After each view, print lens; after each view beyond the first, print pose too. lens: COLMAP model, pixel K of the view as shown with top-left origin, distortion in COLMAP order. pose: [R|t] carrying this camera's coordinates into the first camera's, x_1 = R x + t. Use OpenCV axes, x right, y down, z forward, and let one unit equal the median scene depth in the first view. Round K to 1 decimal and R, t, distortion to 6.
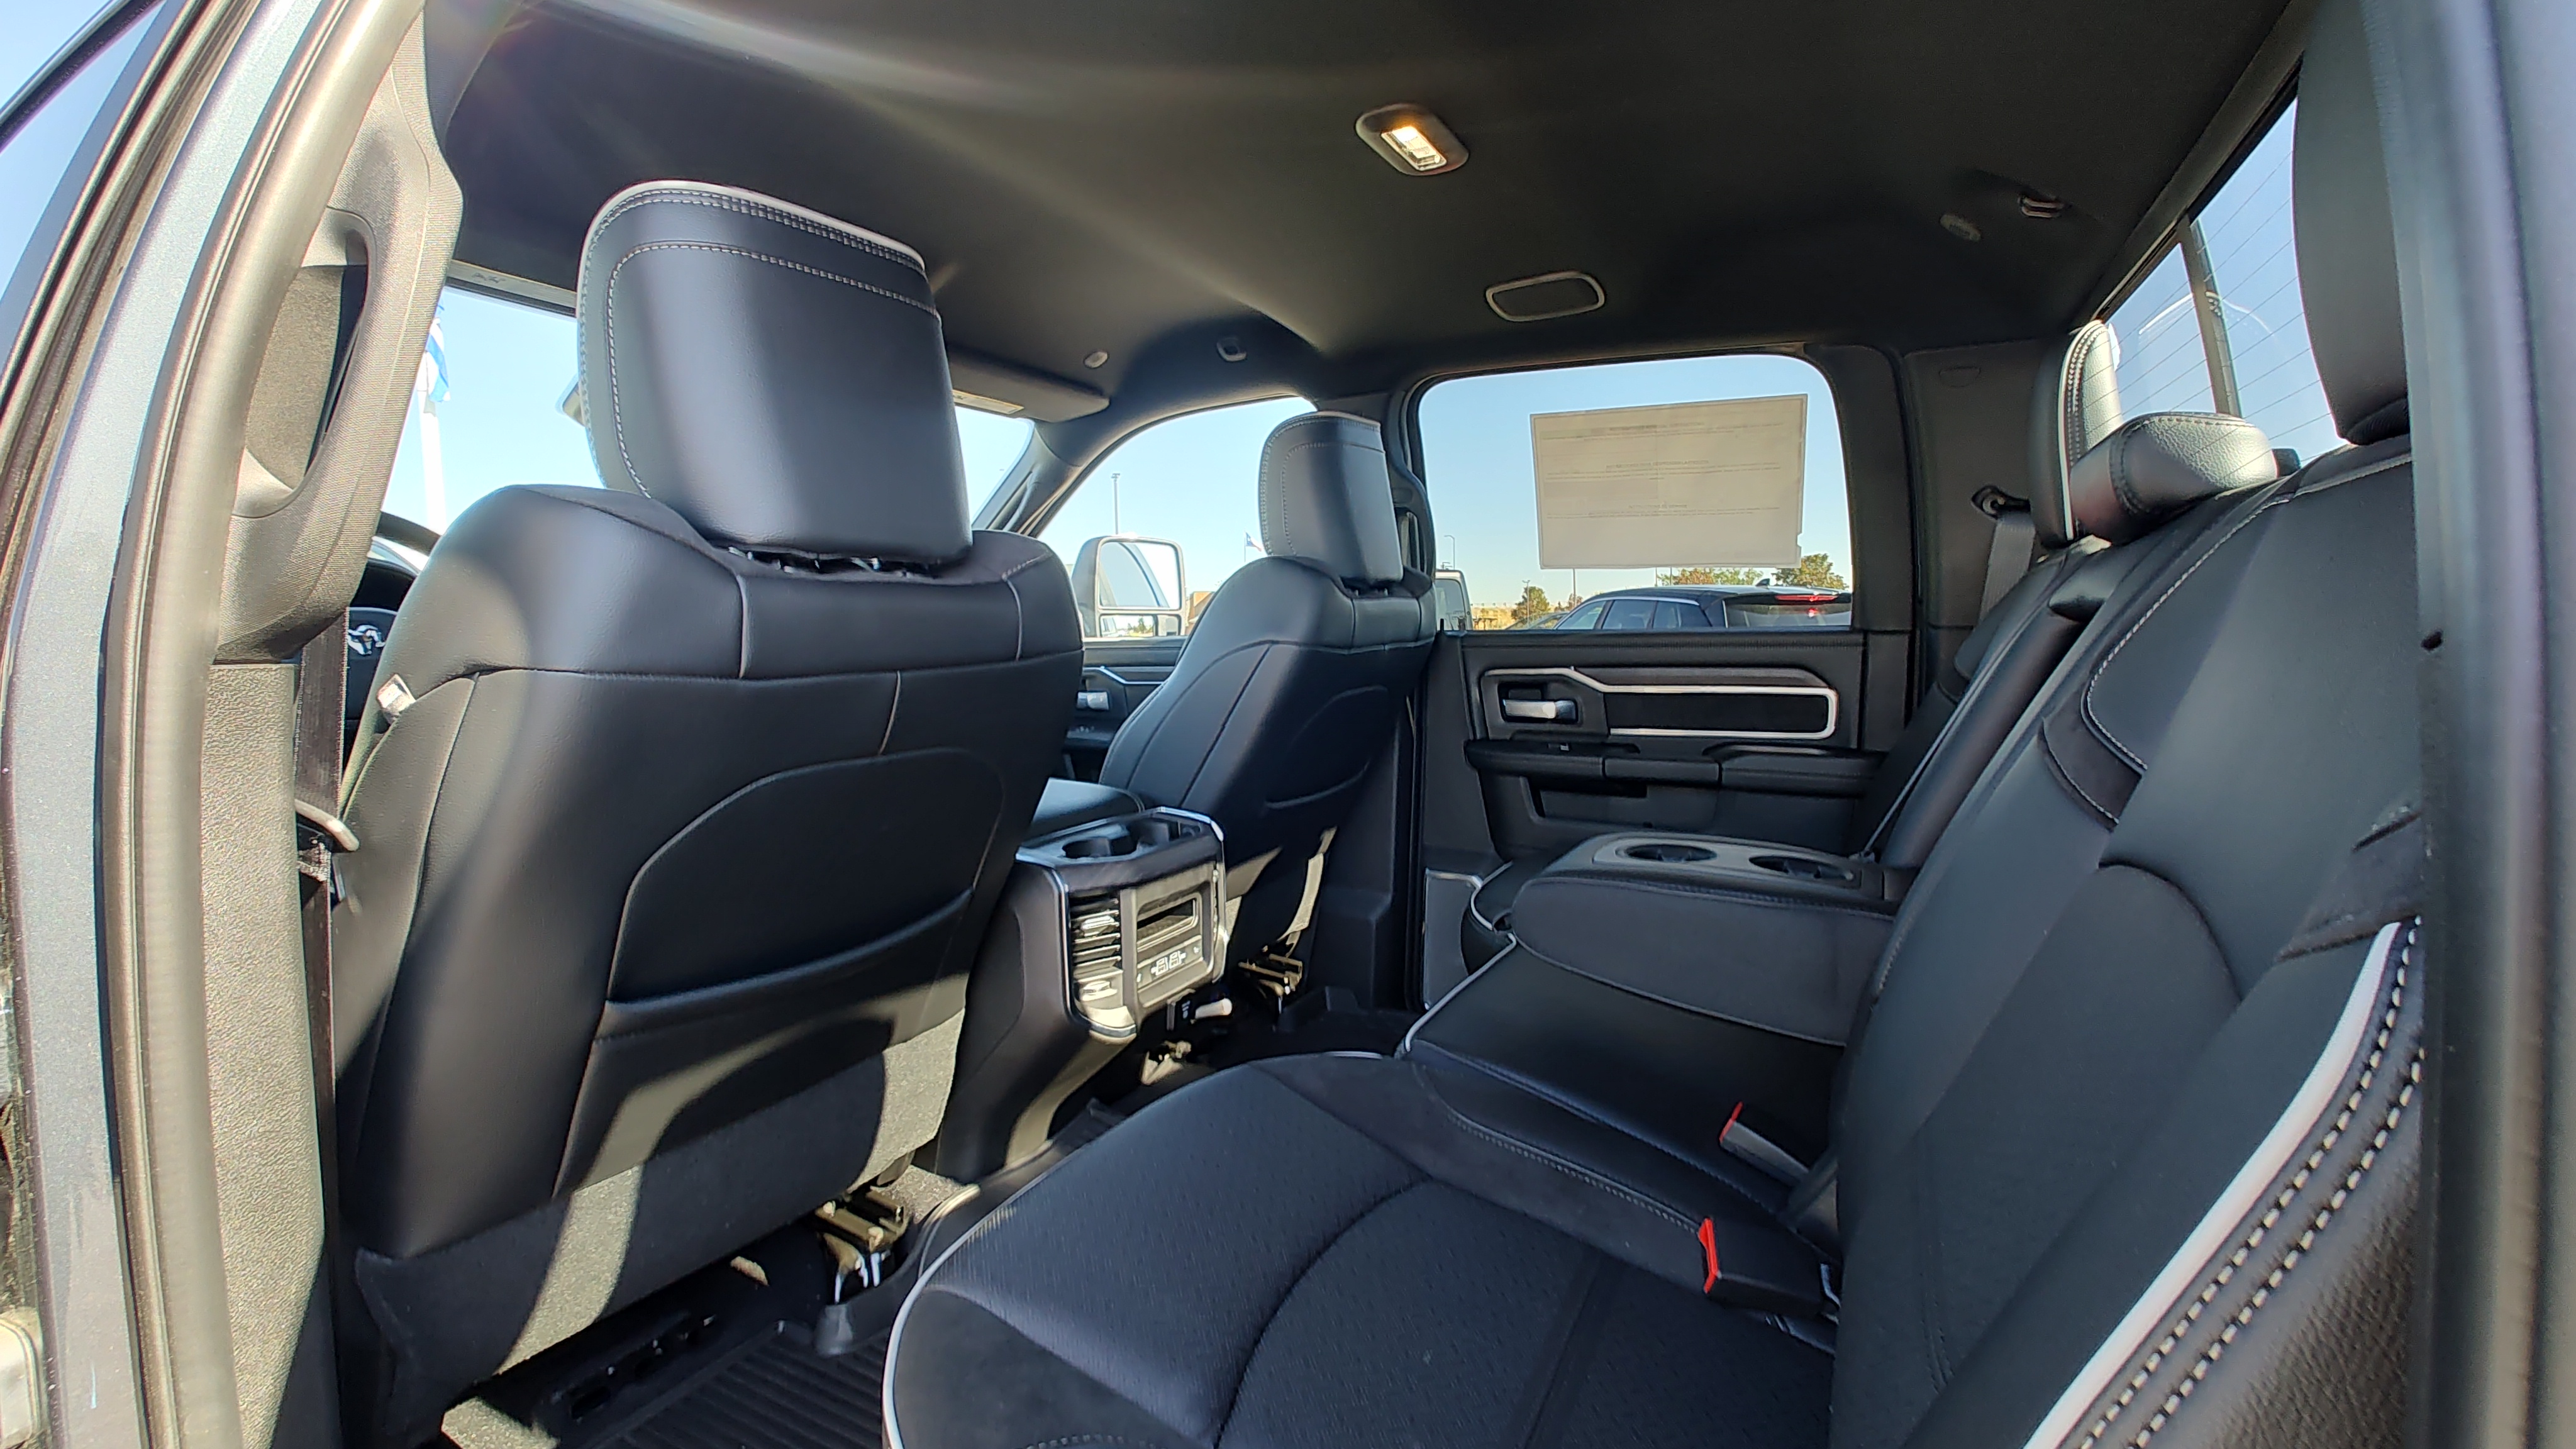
lens RADIAL K [[1047.1, 0, 1307.3], [0, 1047.1, 717.8], [0, 0, 1]] dist [-0.008905, 0.001226]
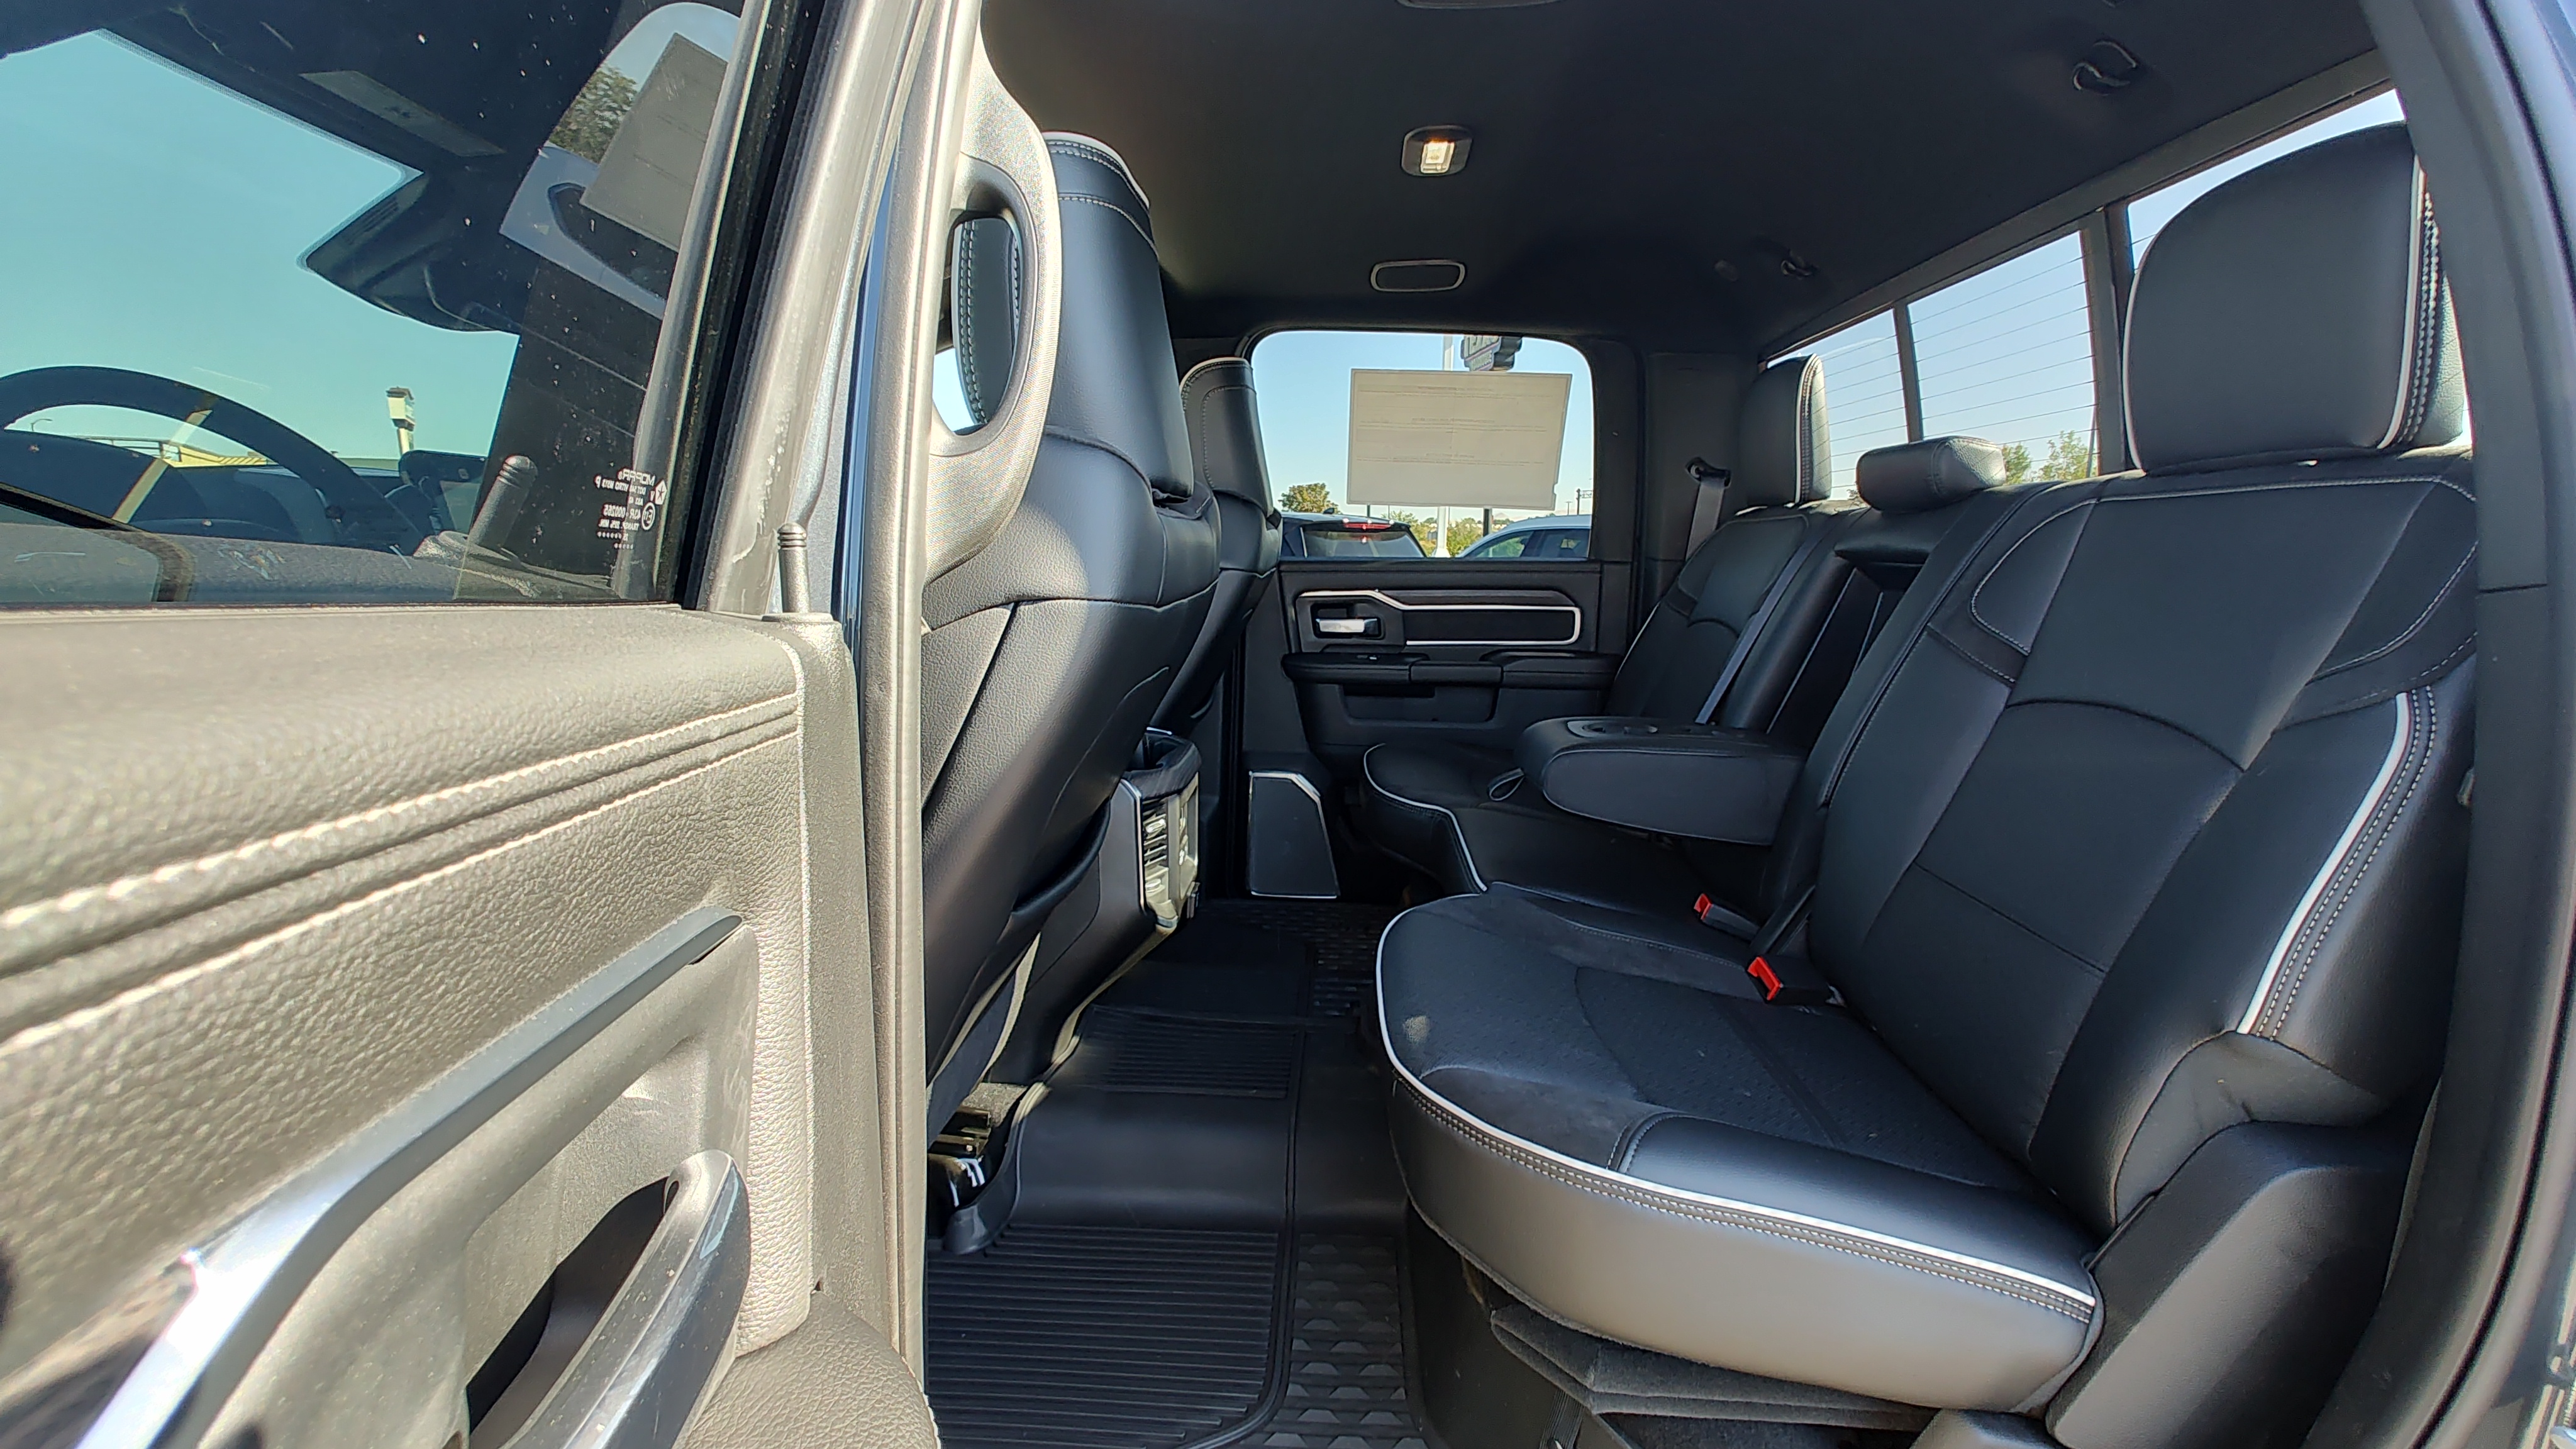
lens RADIAL K [[1047.1, 0, 1294.8], [0, 1047.1, 725.4], [0, 0, 1]] dist [-0.008905, 0.001226]
pose [[0.902398, -0.058511, 0.426914, -0.345438], [0.022881, 0.995847, 0.088122, -0.002009], [-0.430297, -0.069753, 0.899989, -0.030471]]
